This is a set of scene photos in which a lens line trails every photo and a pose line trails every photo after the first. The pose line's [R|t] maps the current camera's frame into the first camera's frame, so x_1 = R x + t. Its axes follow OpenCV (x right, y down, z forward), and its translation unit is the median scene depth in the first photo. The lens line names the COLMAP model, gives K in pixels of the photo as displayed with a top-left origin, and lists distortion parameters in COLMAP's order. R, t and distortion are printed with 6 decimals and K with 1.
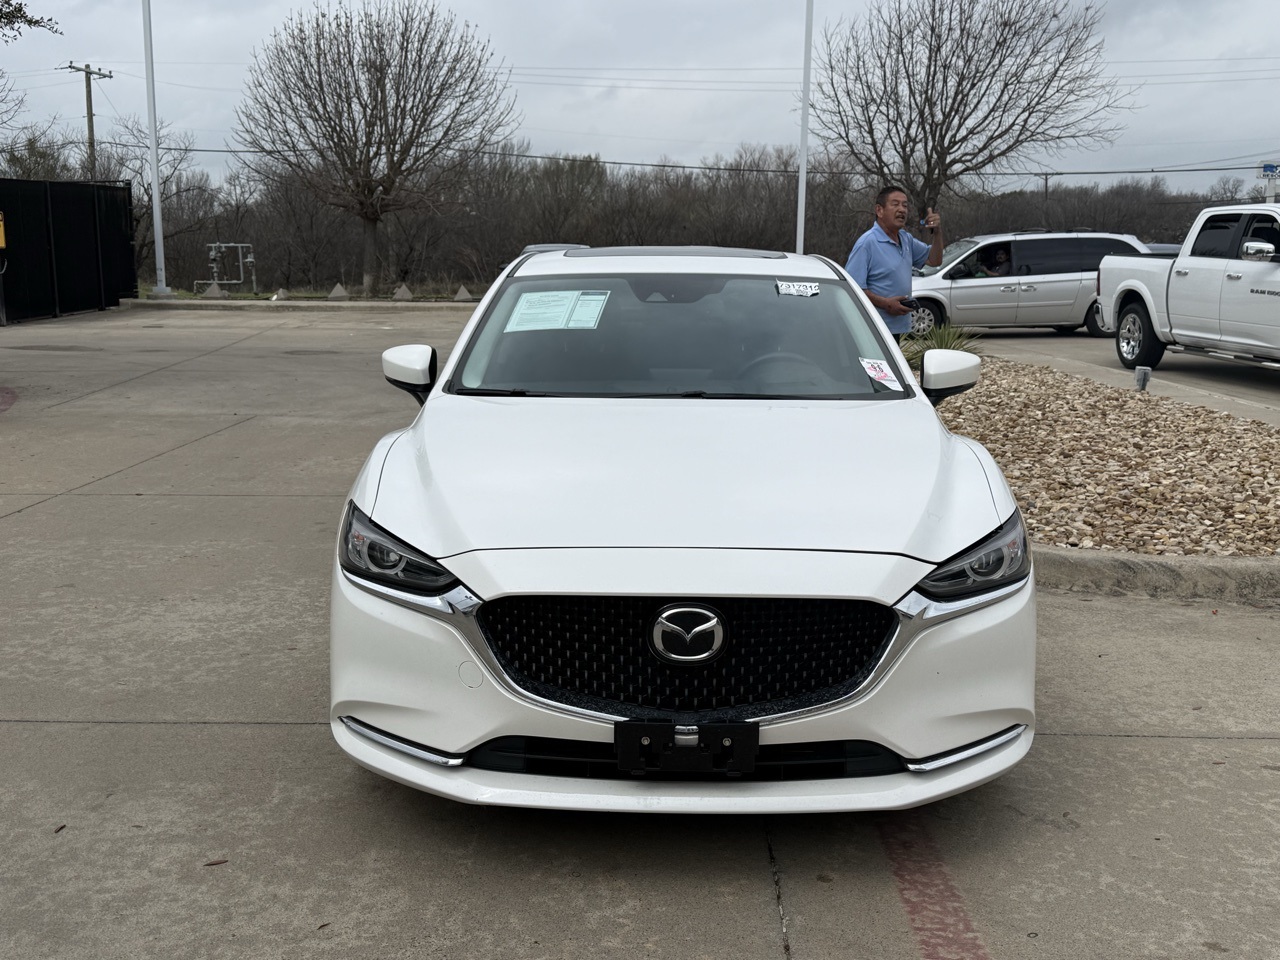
lens RADIAL K [[1299.8, 0, 657.4], [0, 1299.8, 477.2], [0, 0, 1]] dist [0.182165, -0.403385]
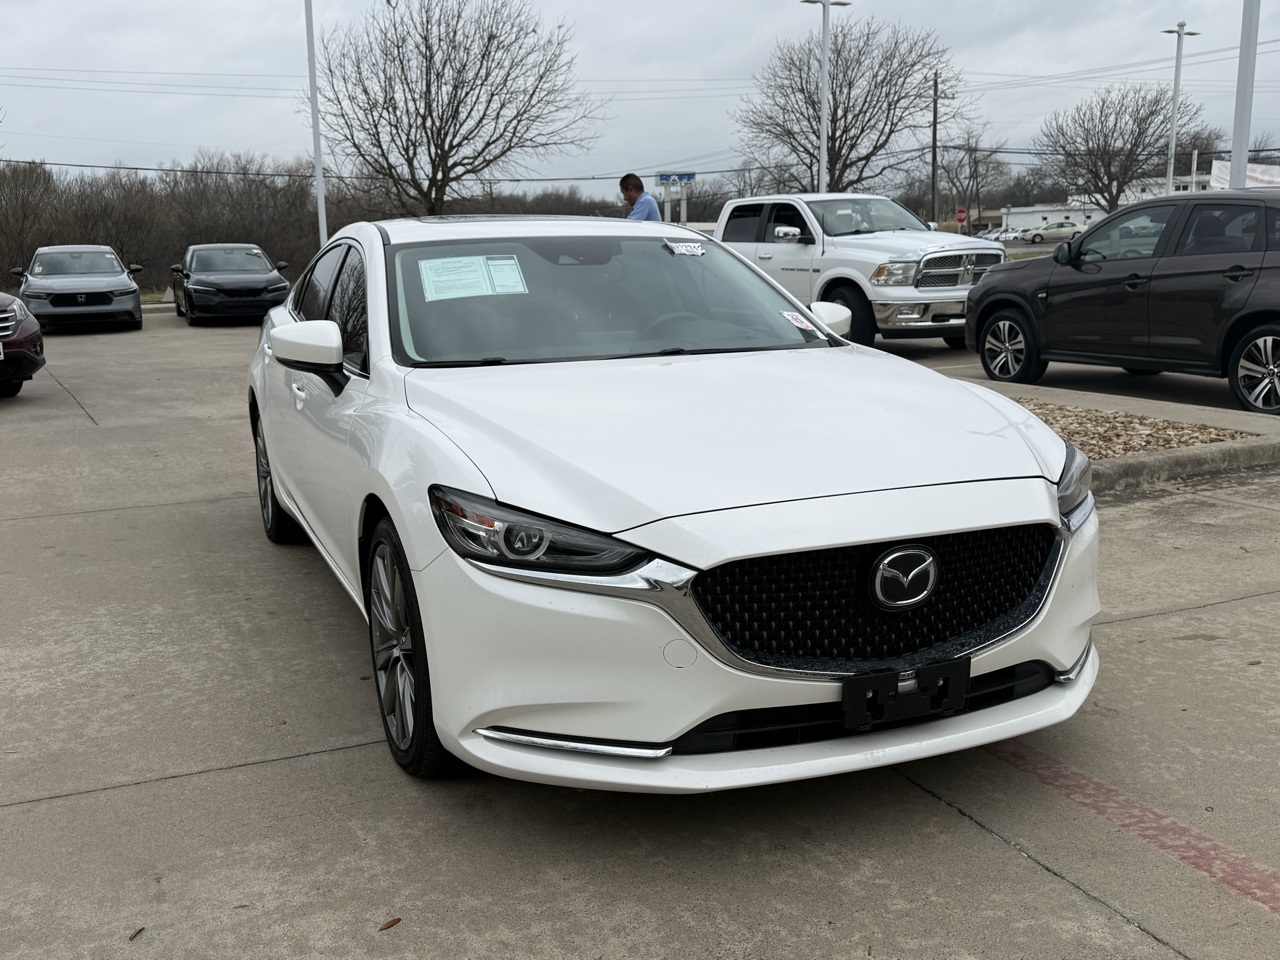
lens RADIAL K [[1201.5, 0, 640.0], [0, 1201.5, 480.0], [0, 0, 1]] dist [0.159411, -0.317448]
pose [[0.921200, -0.099076, 0.376264, -0.304433], [0.093515, 0.995069, 0.033067, 0.000065], [-0.377685, 0.004724, 0.925922, 0.150012]]
